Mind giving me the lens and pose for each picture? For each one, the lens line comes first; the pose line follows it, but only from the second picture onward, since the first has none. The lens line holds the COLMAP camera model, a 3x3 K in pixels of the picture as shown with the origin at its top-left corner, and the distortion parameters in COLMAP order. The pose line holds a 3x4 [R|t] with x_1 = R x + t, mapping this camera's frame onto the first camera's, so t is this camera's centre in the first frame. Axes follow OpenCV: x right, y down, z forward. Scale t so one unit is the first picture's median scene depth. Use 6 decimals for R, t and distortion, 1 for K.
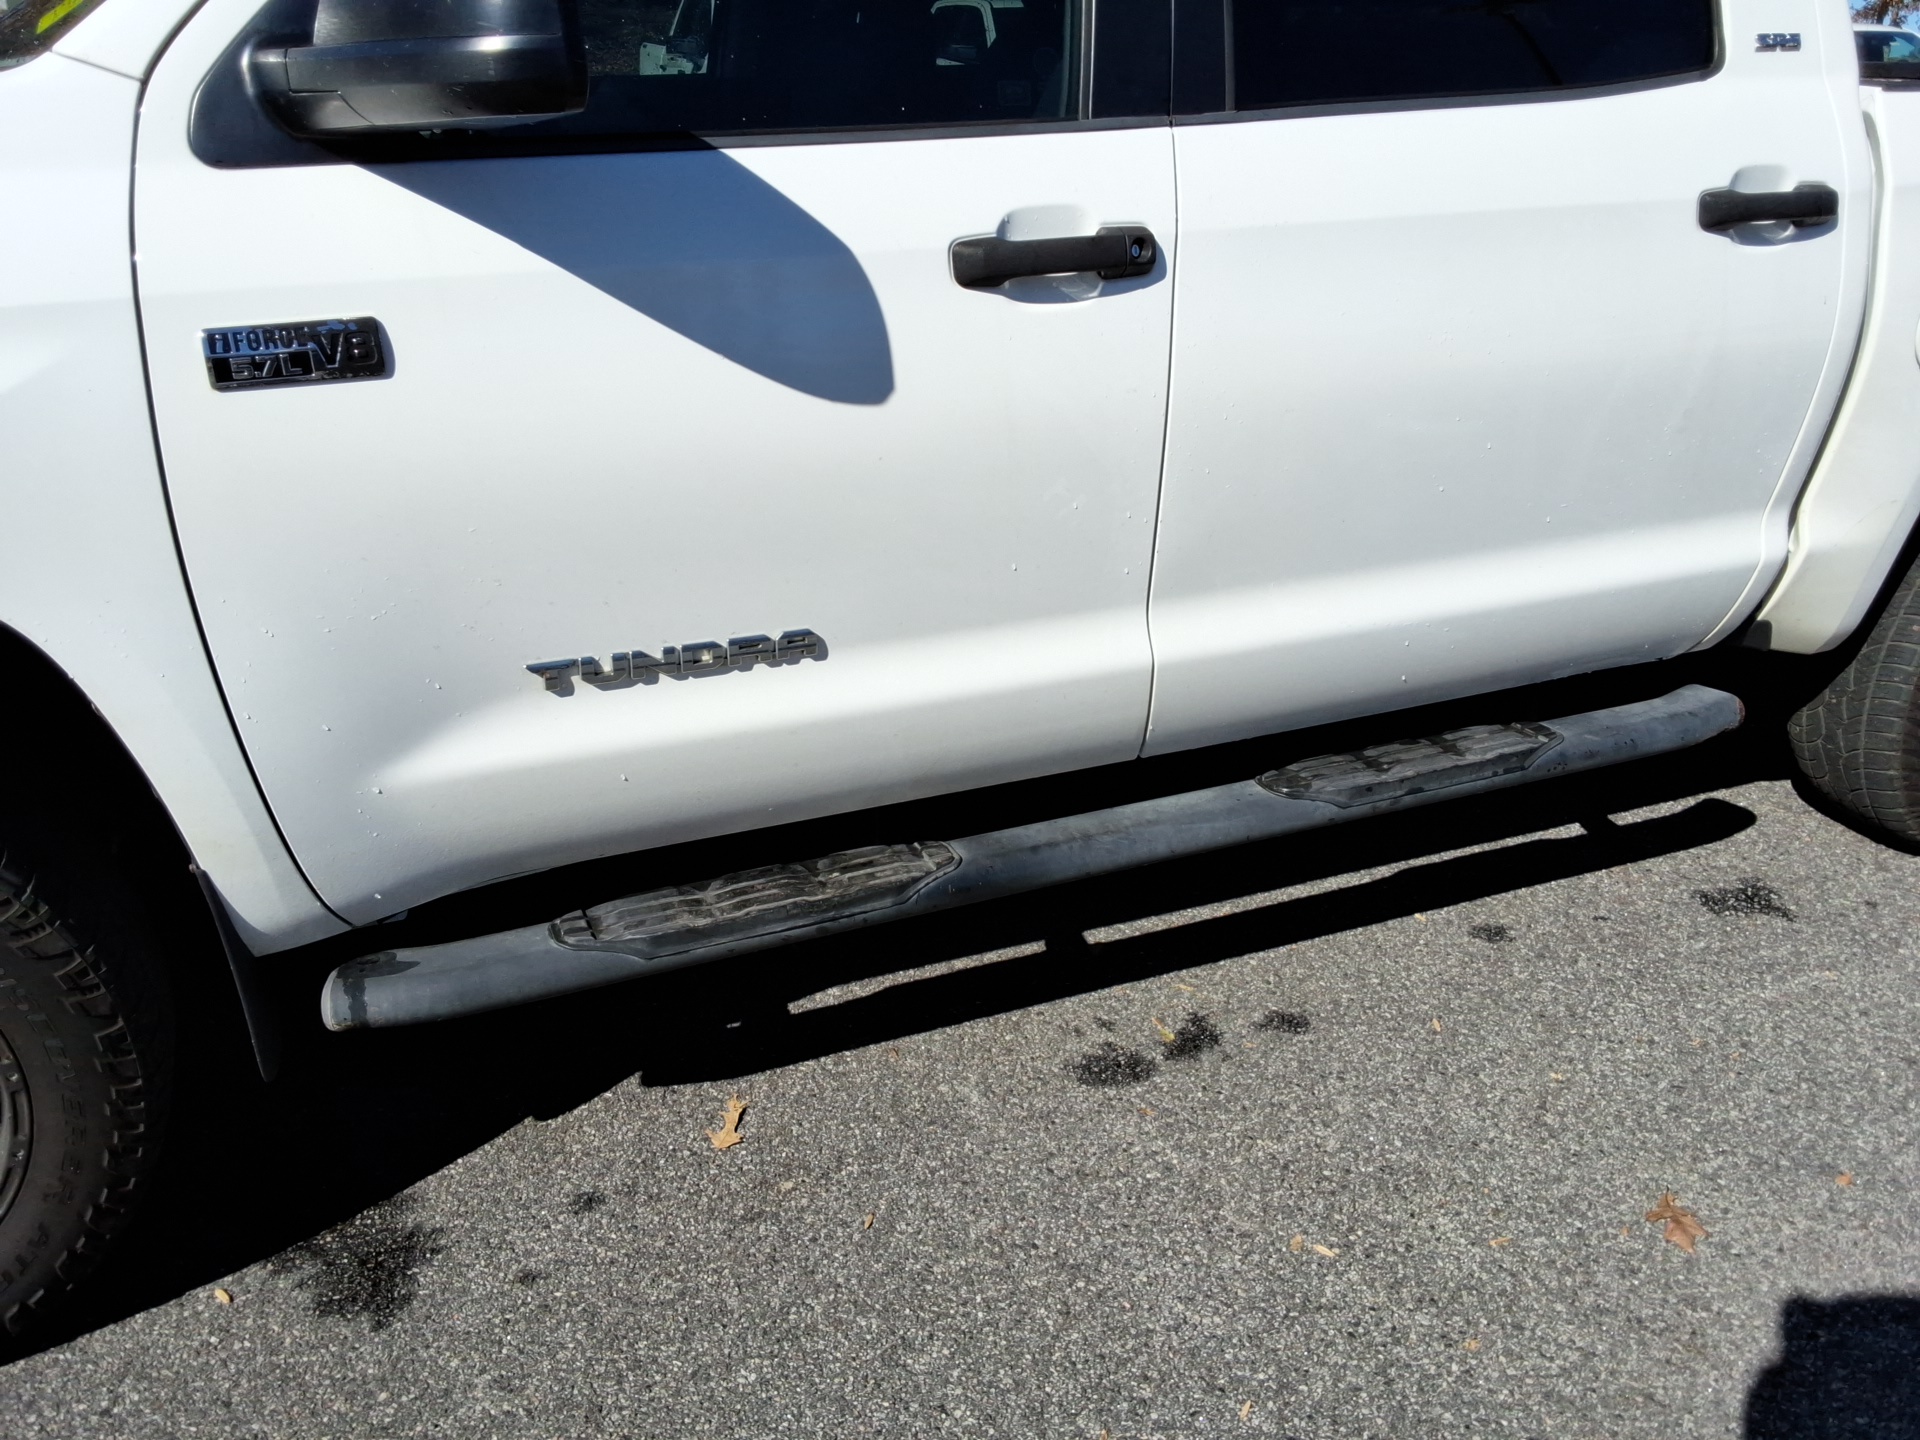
lens RADIAL K [[1552.3, 0, 960.0], [0, 1552.3, 720.0], [0, 0, 1]] dist [0.108906, -0.166841]
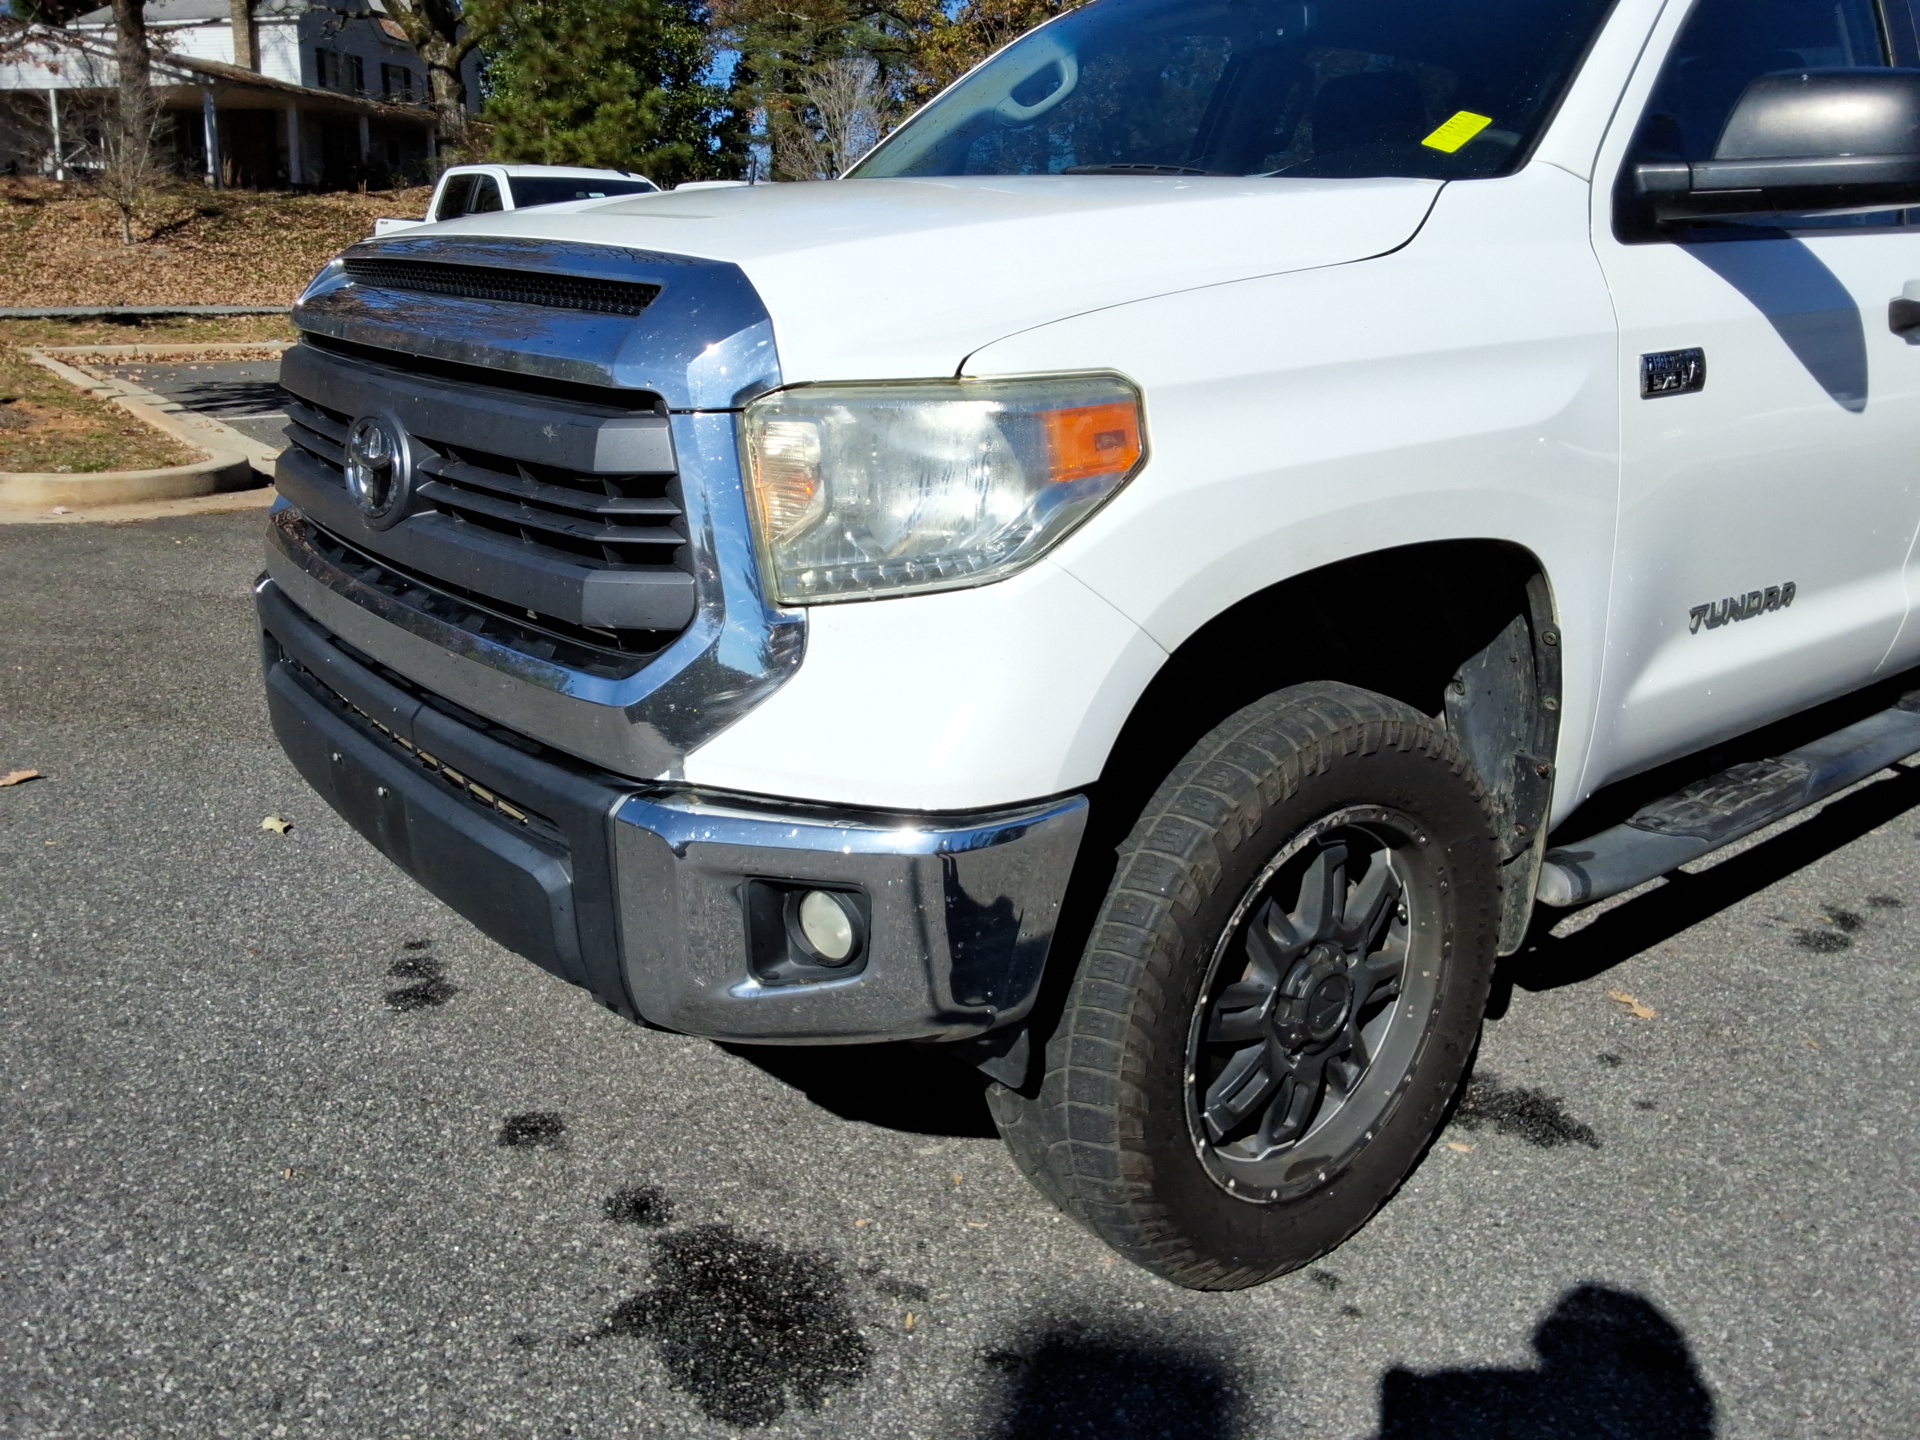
lens RADIAL K [[1525.9, 0, 999.3], [0, 1525.9, 706.3], [0, 0, 1]] dist [0.043531, -0.095669]
pose [[0.961510, -0.074656, 0.264432, -1.140261], [0.104324, 0.989506, -0.099975, 0.112152], [-0.254193, 0.123713, 0.959208, -0.095459]]
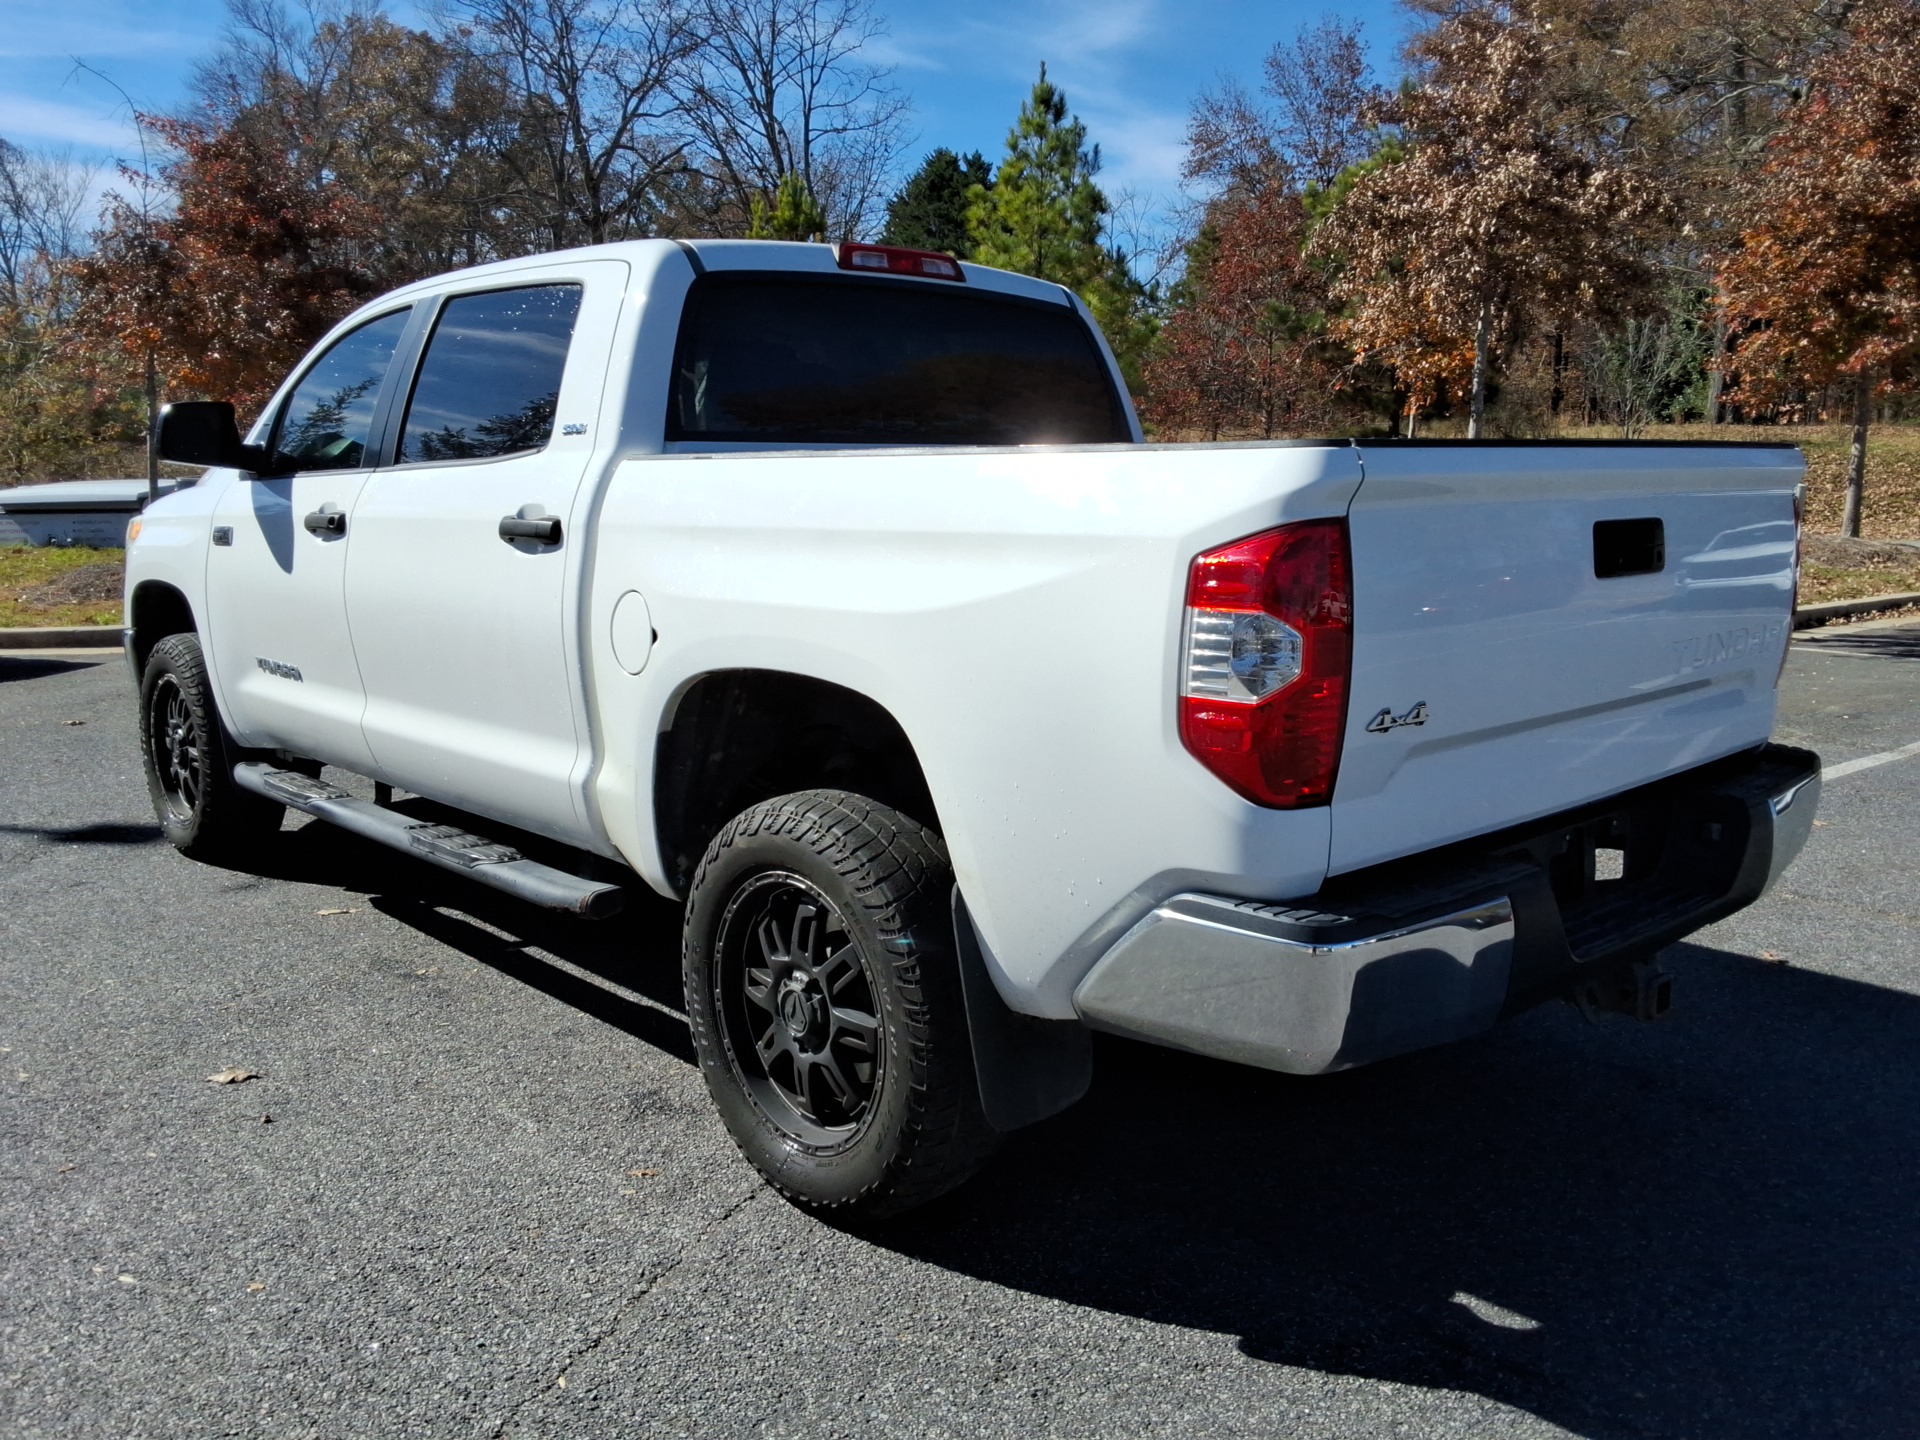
lens RADIAL K [[1515.7, 0, 960.0], [0, 1515.7, 720.0], [0, 0, 1]] dist [0.112949, -0.160672]
pose [[0.335916, 0.139280, -0.931537, 2.499169], [-0.375334, 0.926884, 0.003237, -0.379230], [0.863878, 0.348550, 0.363632, 1.062842]]
